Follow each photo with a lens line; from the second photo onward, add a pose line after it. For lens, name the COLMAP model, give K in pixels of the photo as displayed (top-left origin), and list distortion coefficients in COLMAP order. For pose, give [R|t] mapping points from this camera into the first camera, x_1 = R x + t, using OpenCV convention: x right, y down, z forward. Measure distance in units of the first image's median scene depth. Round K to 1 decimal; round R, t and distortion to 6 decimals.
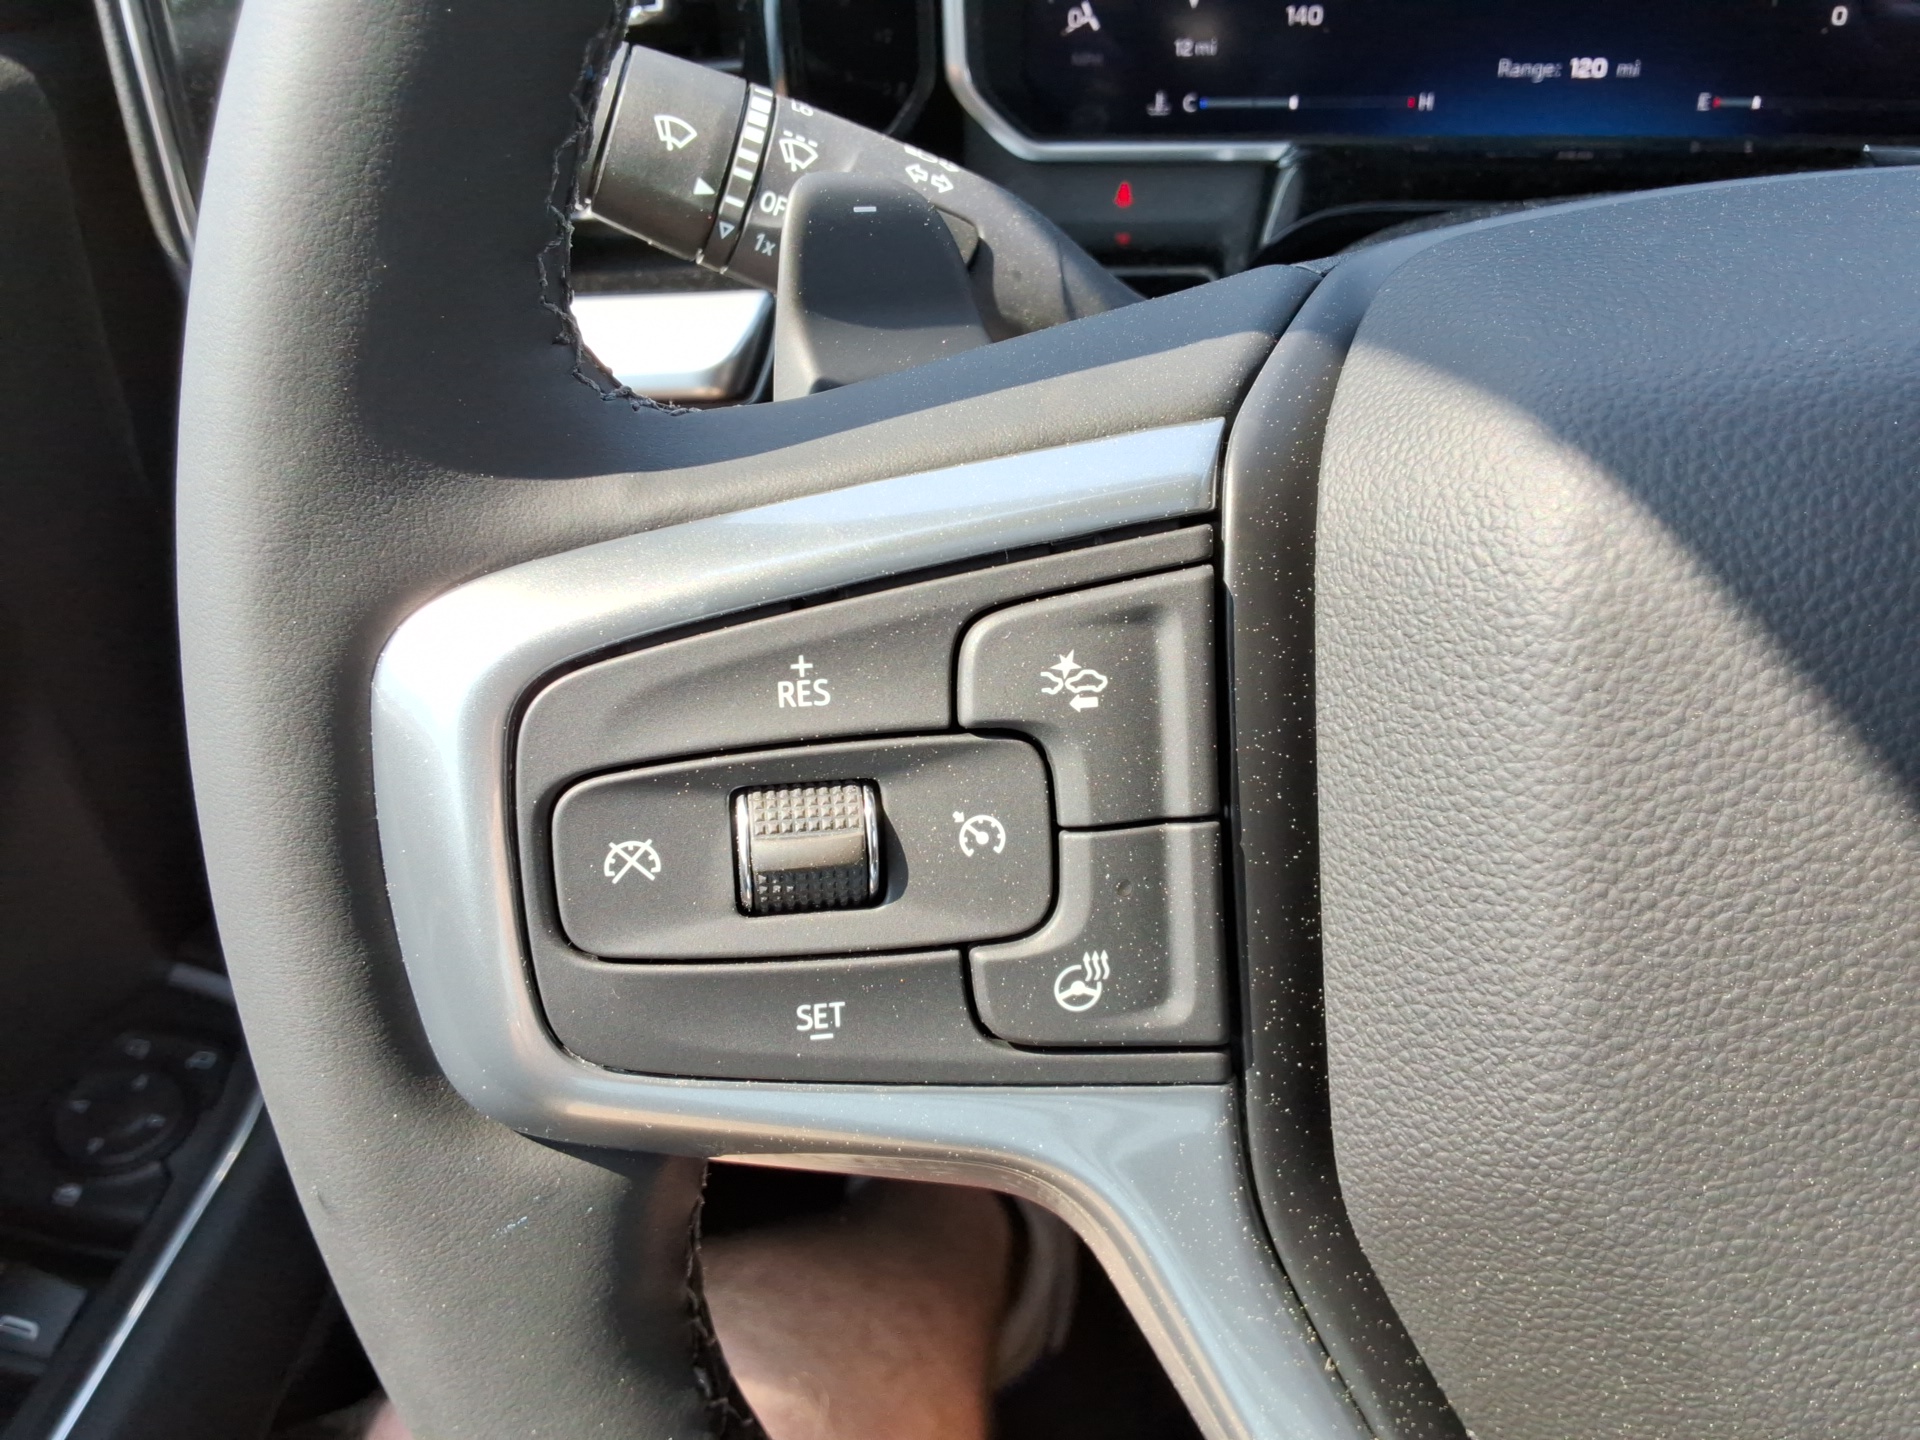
lens RADIAL K [[1562.7, 0, 983.7], [0, 1562.7, 701.0], [0, 0, 1]] dist [0.145787, -0.256784]
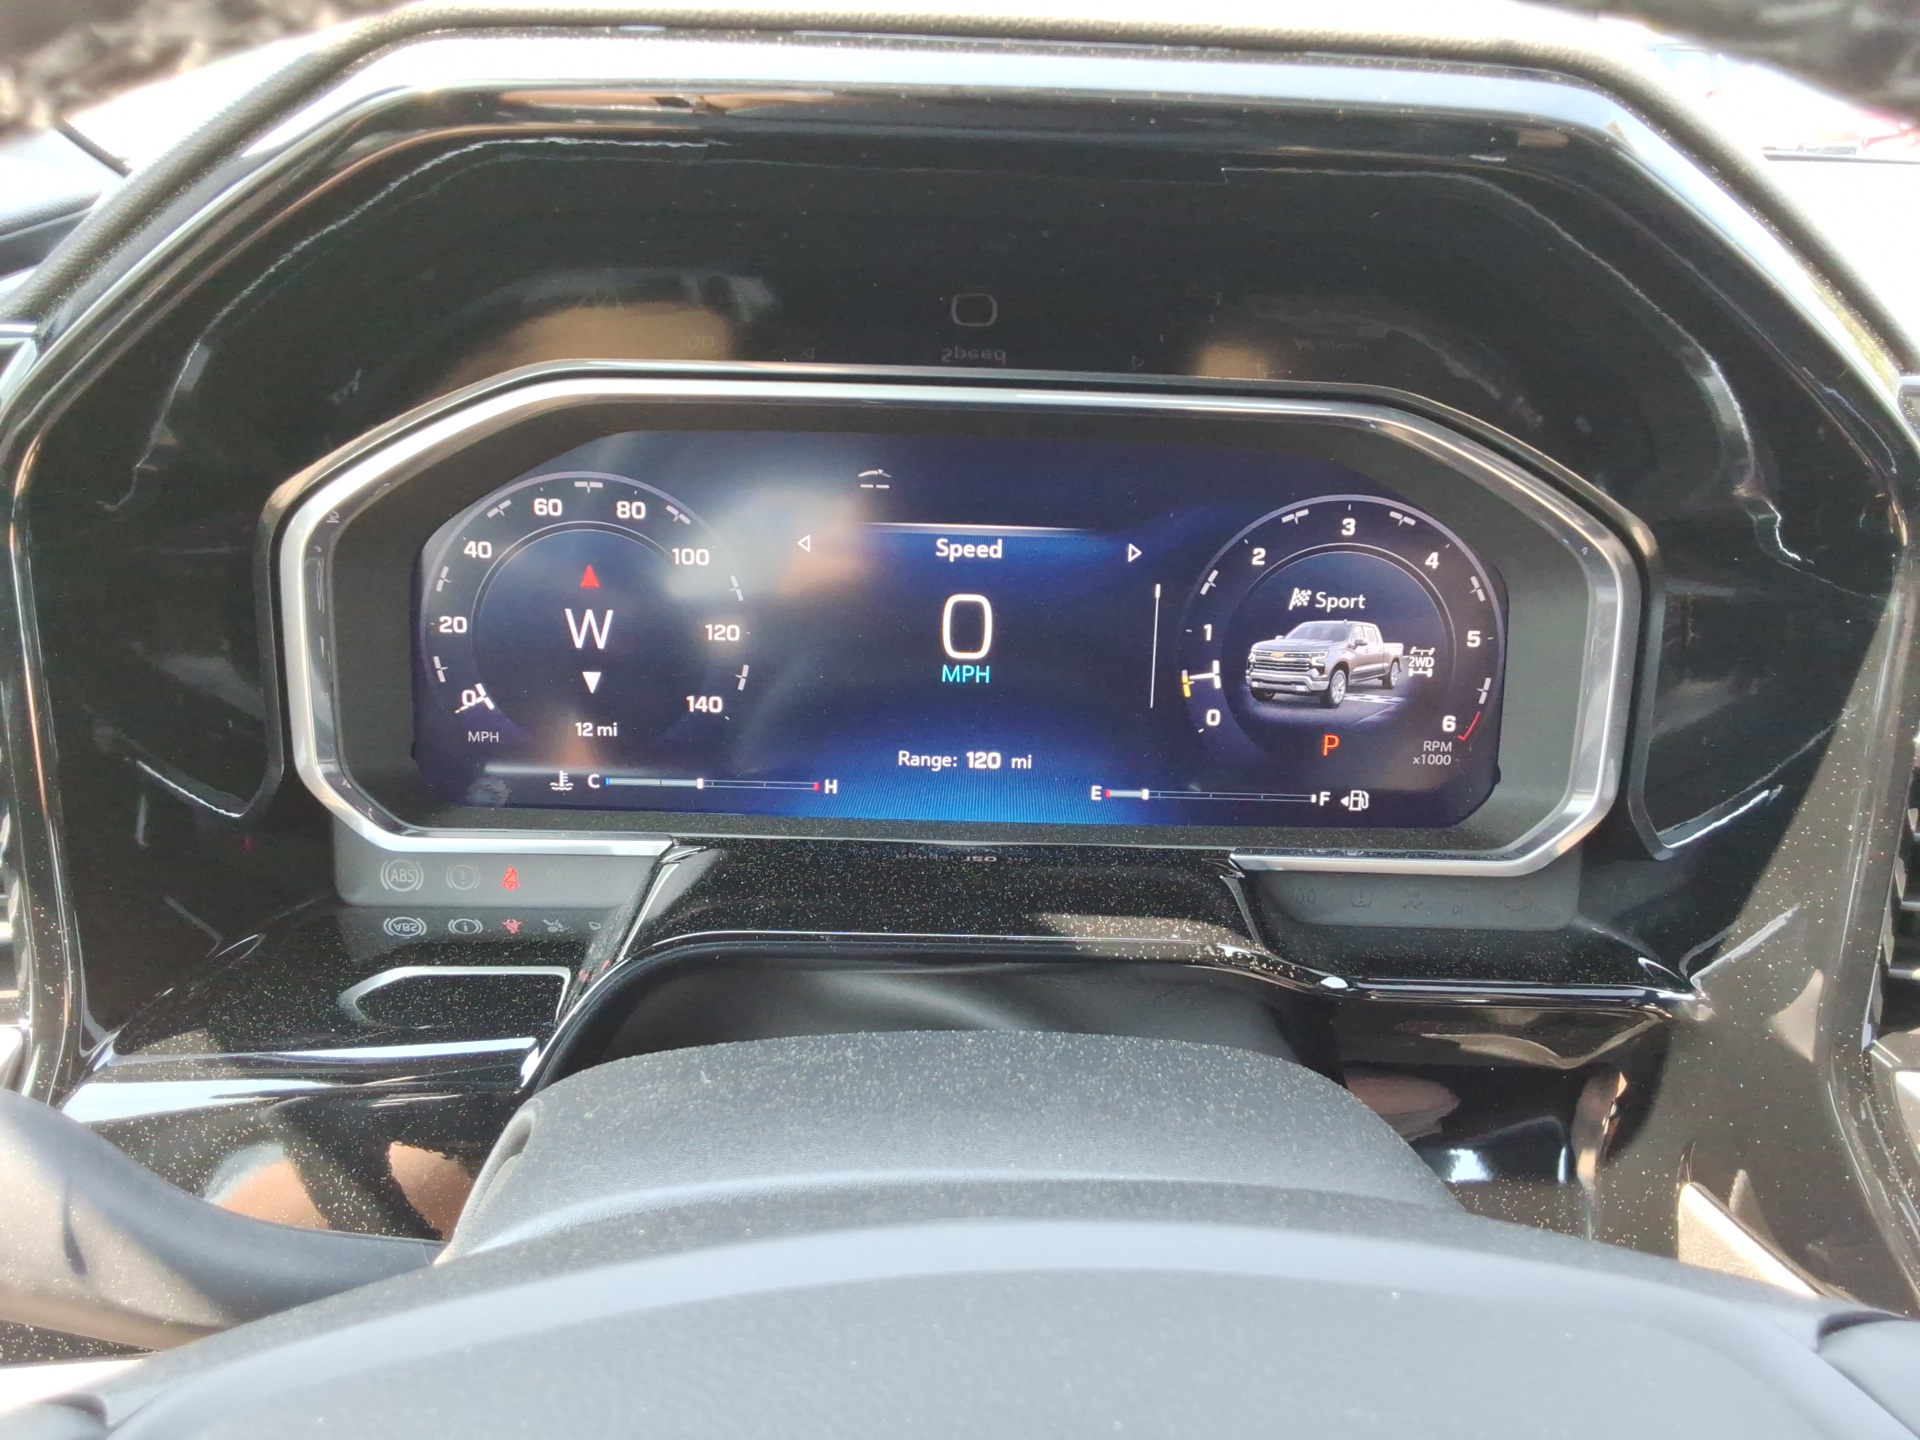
lens RADIAL K [[1562.7, 0, 983.7], [0, 1562.7, 701.0], [0, 0, 1]] dist [0.145787, -0.256784]
pose [[0.986973, 0.014863, 0.160198, 0.552800], [0.028098, 0.964497, -0.262596, -0.431559], [-0.158414, 0.263676, 0.951515, 0.090458]]
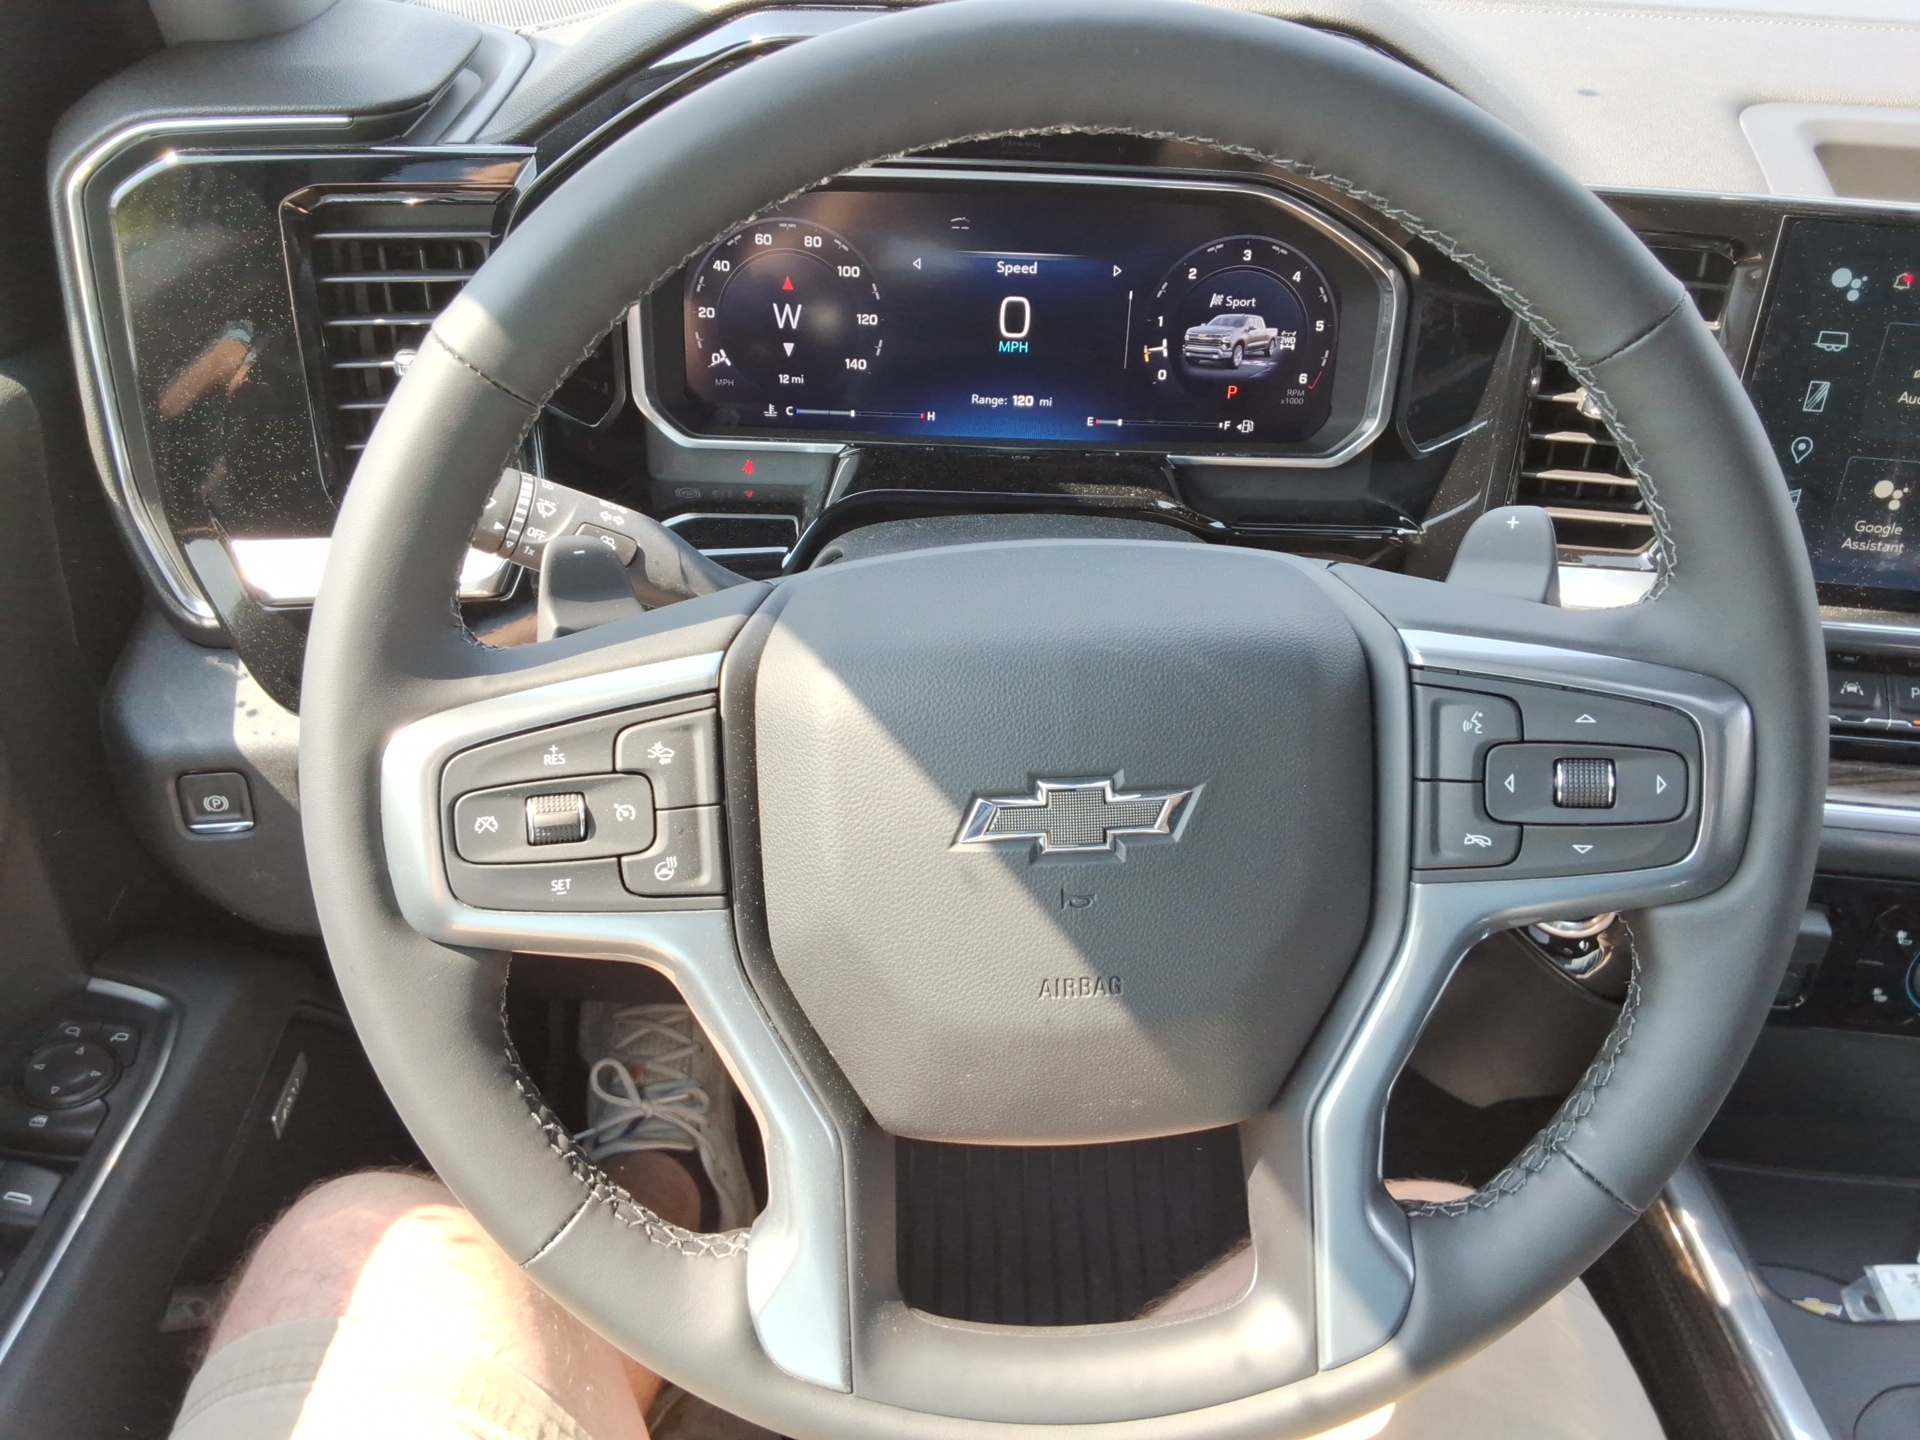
lens RADIAL K [[1562.7, 0, 983.7], [0, 1562.7, 701.0], [0, 0, 1]] dist [0.145787, -0.256784]
pose [[0.985710, -0.011078, 0.168087, 0.135928], [0.022594, 0.997514, -0.066754, 0.081254], [-0.166929, 0.069598, 0.983509, -1.555915]]
